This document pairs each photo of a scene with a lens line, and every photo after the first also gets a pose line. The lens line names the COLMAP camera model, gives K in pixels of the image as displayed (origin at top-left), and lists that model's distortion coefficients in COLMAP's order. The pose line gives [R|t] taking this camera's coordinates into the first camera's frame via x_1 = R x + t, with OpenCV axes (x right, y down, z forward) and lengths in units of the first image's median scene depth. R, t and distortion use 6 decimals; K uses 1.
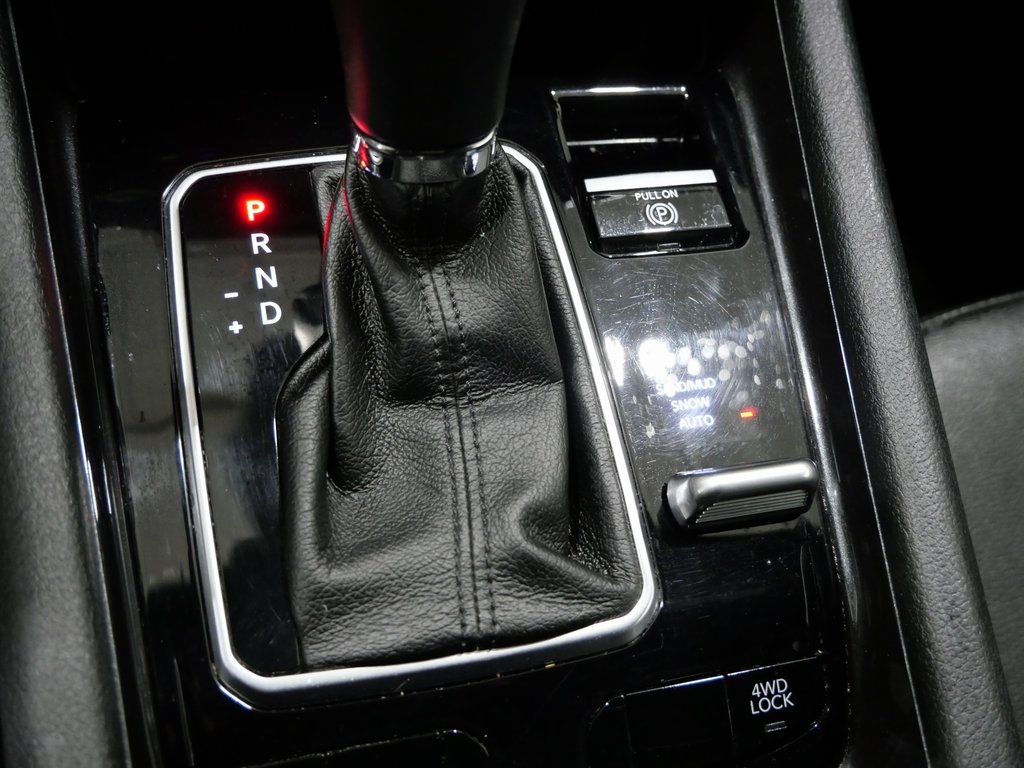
lens RADIAL K [[1028.7, 0, 510.8], [0, 1028.7, 382.0], [0, 0, 1]] dist [-0.020556, 0.000000]
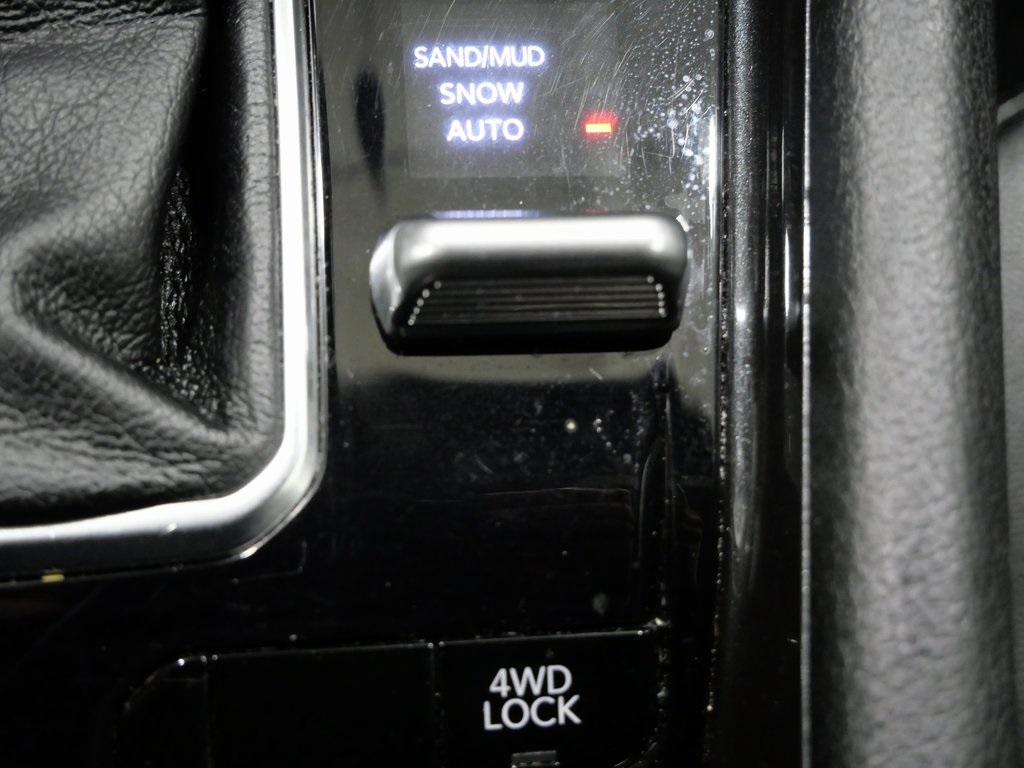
lens RADIAL K [[1457.1, 0, 511.4], [0, 1457.1, 387.5], [0, 0, 1]] dist [0.018345, 0.000000]
pose [[0.990337, 0.106380, -0.088969, 0.291146], [-0.095220, 0.988020, 0.121451, 0.080756], [0.100823, -0.111806, 0.988602, 0.340825]]
